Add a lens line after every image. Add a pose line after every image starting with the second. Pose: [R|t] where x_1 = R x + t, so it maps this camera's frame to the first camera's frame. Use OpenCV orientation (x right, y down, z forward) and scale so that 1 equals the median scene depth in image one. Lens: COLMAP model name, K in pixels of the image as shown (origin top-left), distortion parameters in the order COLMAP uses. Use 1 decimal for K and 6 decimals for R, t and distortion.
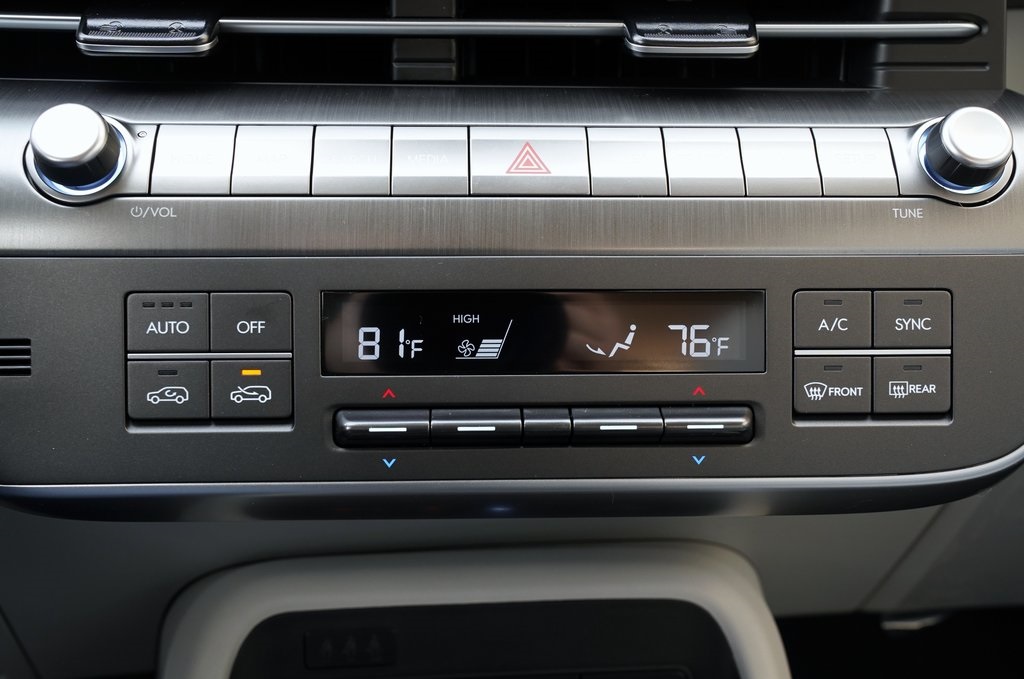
lens RADIAL K [[1181.9, 0, 512.0], [0, 1181.9, 339.5], [0, 0, 1]] dist [0.016229, 0.028101]
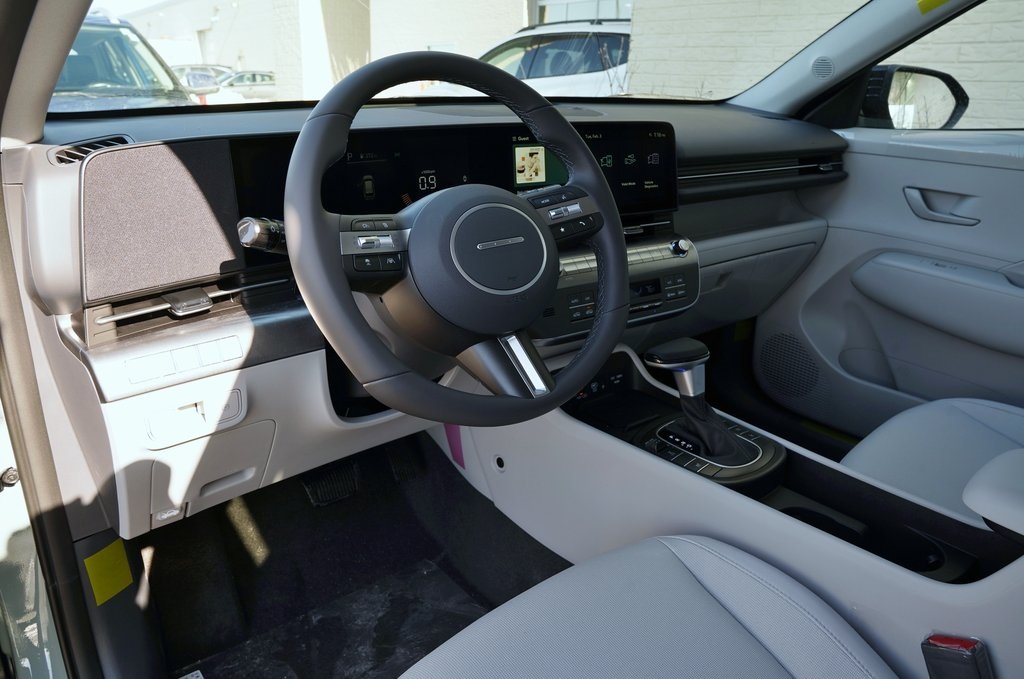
lens RADIAL K [[715.4, 0, 512.0], [0, 715.4, 339.5], [0, 0, 1]] dist [-0.133050, 0.097218]
pose [[0.849589, -0.179314, 0.496028, -1.988716], [0.160461, 0.983731, 0.080784, -0.133286], [-0.502444, 0.010960, 0.864540, -1.434346]]
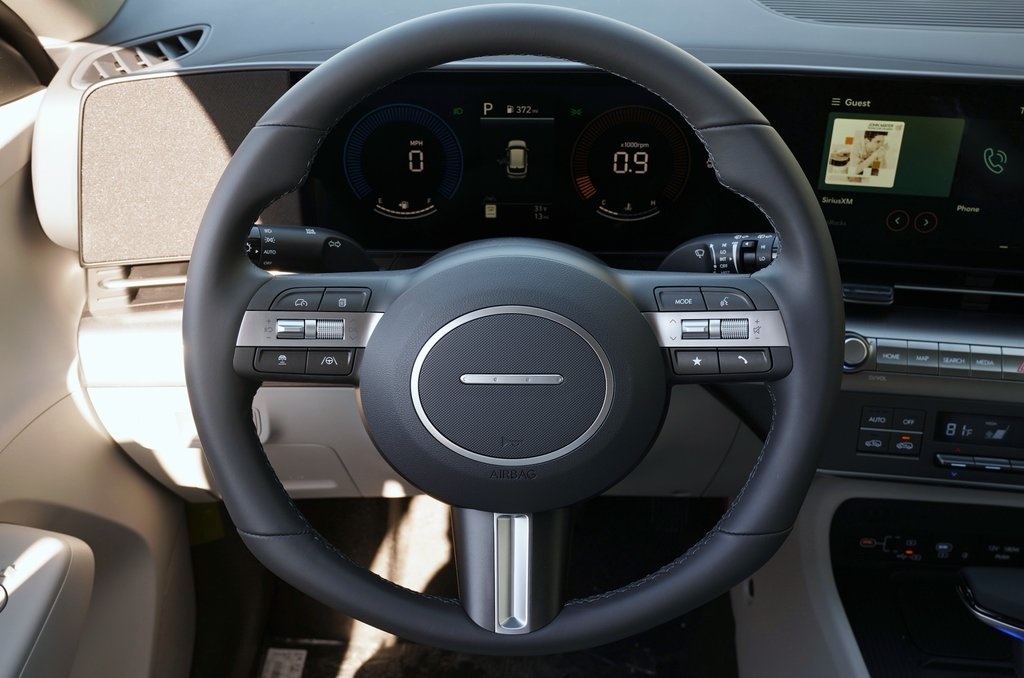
lens RADIAL K [[1085.8, 0, 512.2], [0, 1085.8, 351.1], [0, 0, 1]] dist [-0.072771, 0.204259]
pose [[0.985678, 0.085517, -0.145346, -0.742794], [-0.044870, 0.963810, 0.262788, -0.743921], [0.162558, -0.252503, 0.953843, -1.384765]]
